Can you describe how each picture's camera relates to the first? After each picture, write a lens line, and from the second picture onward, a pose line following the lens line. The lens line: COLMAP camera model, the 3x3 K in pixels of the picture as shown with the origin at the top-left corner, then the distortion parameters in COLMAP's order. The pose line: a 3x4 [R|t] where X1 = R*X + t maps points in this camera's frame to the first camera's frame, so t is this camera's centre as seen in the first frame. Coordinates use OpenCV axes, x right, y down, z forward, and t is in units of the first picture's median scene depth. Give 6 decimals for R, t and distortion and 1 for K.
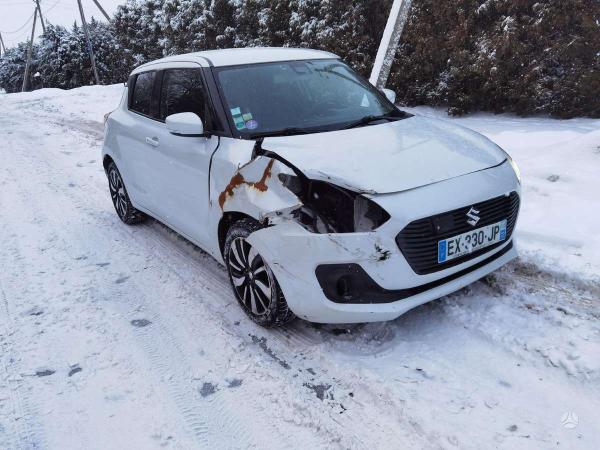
lens RADIAL K [[471.7, 0, 300.8], [0, 471.7, 224.3], [0, 0, 1]] dist [0.043675, -0.048061]
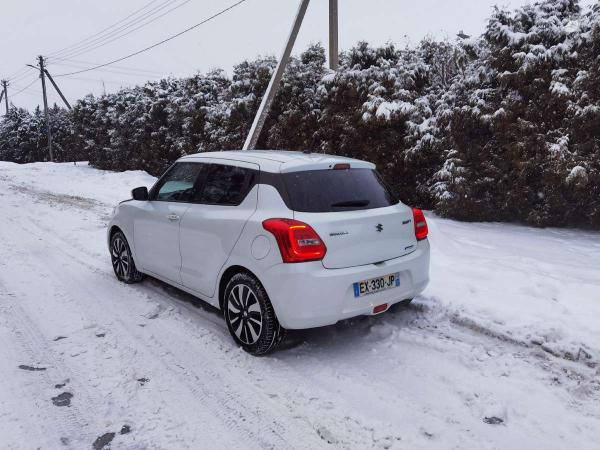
lens RADIAL K [[471.7, 0, 300.2], [0, 471.7, 224.7], [0, 0, 1]] dist [0.043675, -0.048061]
pose [[0.993283, 0.065083, 0.095667, 0.106797], [-0.045868, 0.980548, -0.190846, 0.070510], [-0.106227, 0.185176, 0.976947, -0.234890]]
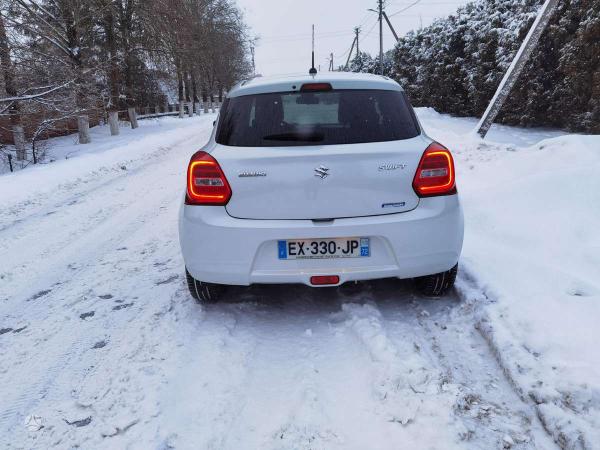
lens RADIAL K [[471.7, 0, 302.2], [0, 471.7, 230.1], [0, 0, 1]] dist [0.043675, -0.048061]
pose [[0.817518, 0.196424, -0.541370, 0.239051], [-0.211195, 0.976800, 0.035486, 0.045169], [0.535781, 0.085324, 0.840035, -0.164489]]
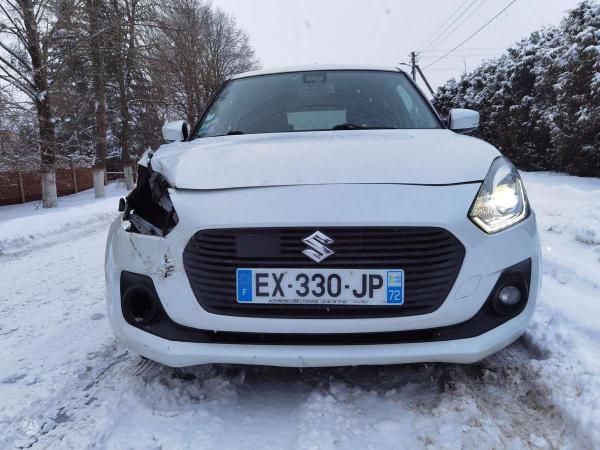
lens RADIAL K [[471.7, 0, 304.0], [0, 471.7, 227.2], [0, 0, 1]] dist [0.043675, -0.048061]
pose [[0.782319, 0.119273, -0.611352, 0.096783], [-0.214380, 0.973090, -0.084485, 0.002021], [0.584823, 0.197156, 0.786836, 0.066246]]
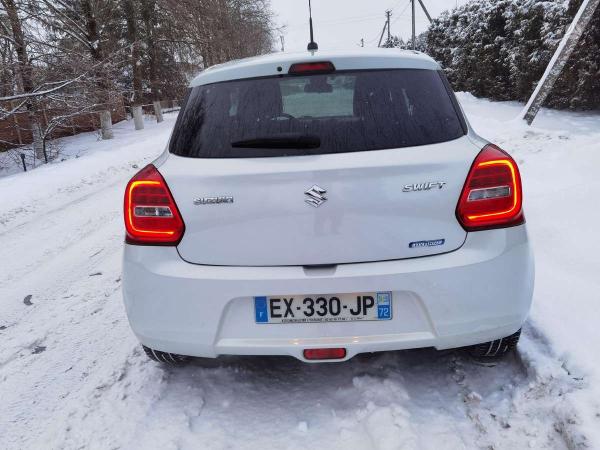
lens RADIAL K [[471.7, 0, 303.4], [0, 471.7, 228.4], [0, 0, 1]] dist [0.043675, -0.048061]
pose [[0.781967, 0.198873, -0.590743, 0.217190], [-0.197502, 0.977956, 0.067793, 0.031690], [0.591203, 0.063661, 0.804007, -0.117782]]
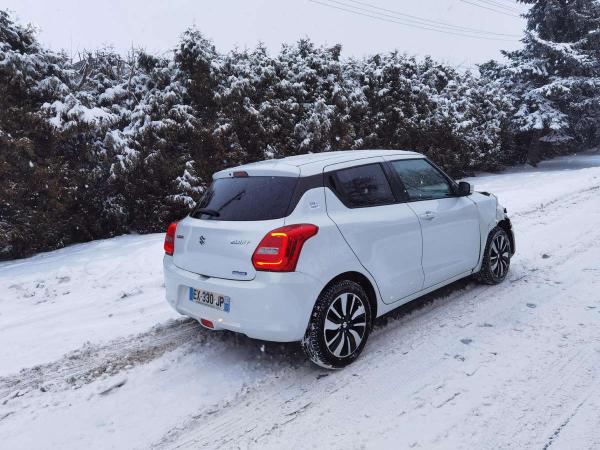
lens RADIAL K [[471.7, 0, 298.0], [0, 471.7, 223.2], [0, 0, 1]] dist [0.043675, -0.048061]
pose [[0.154607, 0.188555, -0.969816, 0.356926], [-0.262135, 0.954266, 0.143742, -0.014420], [0.952566, 0.231999, 0.196963, -0.041149]]
